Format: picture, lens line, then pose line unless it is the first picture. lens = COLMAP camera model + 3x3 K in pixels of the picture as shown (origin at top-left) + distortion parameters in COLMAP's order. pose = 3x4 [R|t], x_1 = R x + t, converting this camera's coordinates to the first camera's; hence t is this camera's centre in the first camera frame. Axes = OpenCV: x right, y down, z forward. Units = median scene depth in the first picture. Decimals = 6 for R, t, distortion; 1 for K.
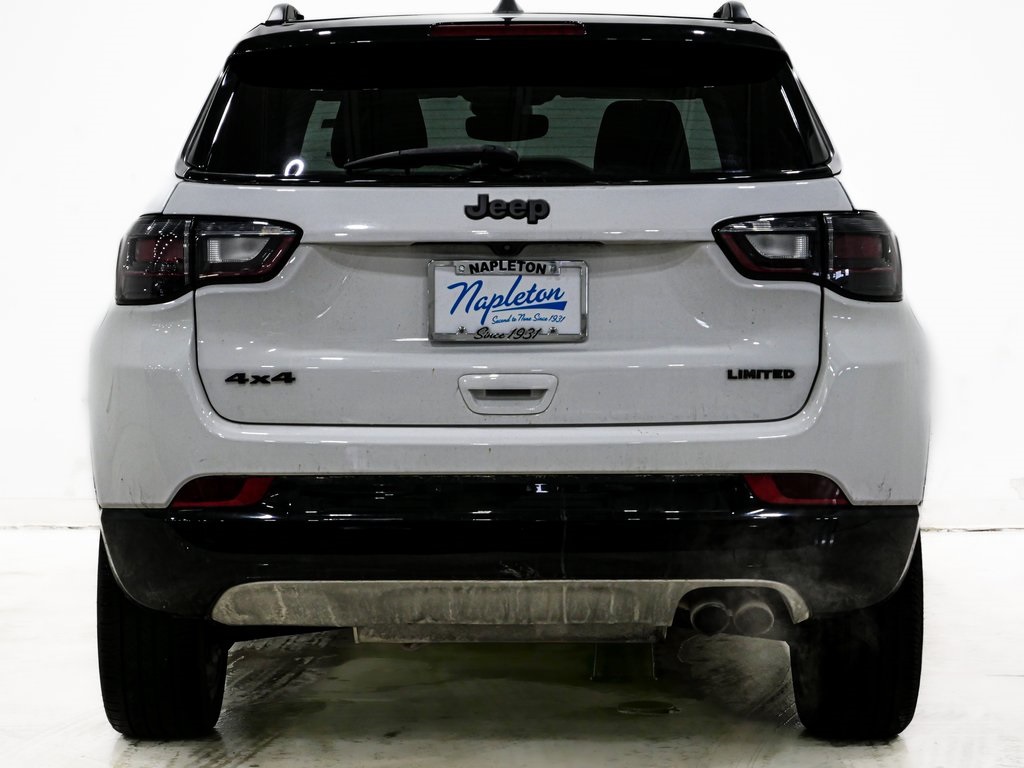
lens RADIAL K [[2653.0, 0, 512.0], [0, 2653.0, 384.0], [0, 0, 1]] dist [0.069921, 0.348448]
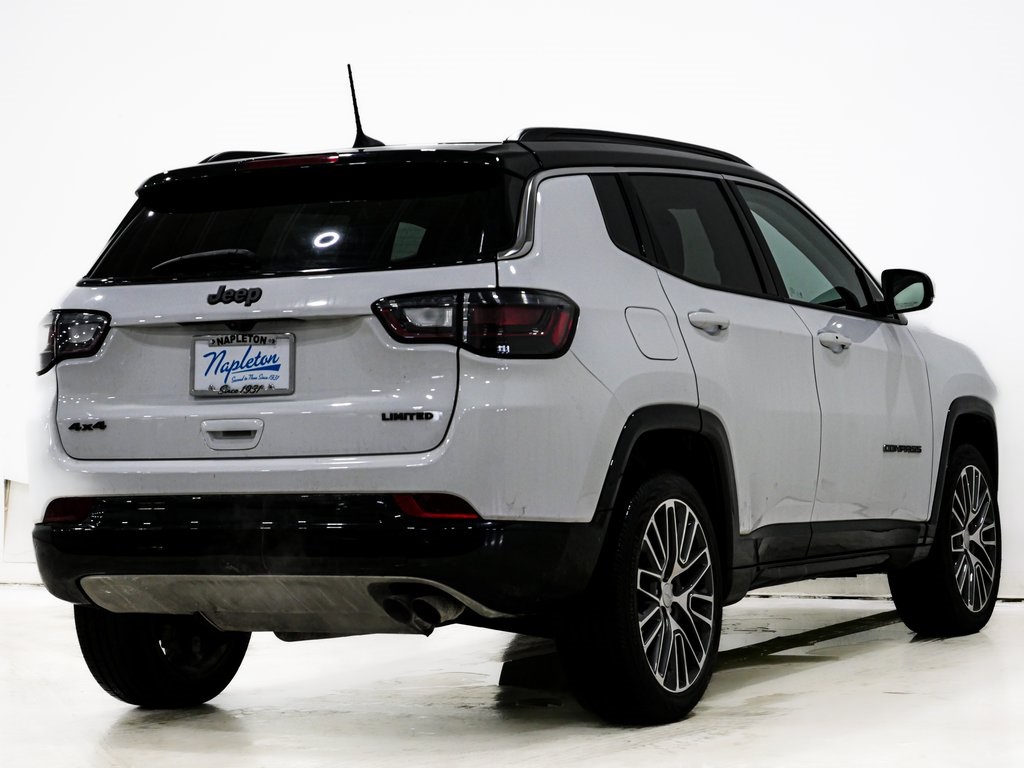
lens RADIAL K [[2653.0, 0, 512.0], [0, 2653.0, 384.0], [0, 0, 1]] dist [0.069921, 0.348448]
pose [[0.894705, -0.023606, -0.446032, 0.712659], [0.001073, 0.998713, -0.050704, 0.045802], [0.446655, 0.044887, 0.893579, -0.127653]]
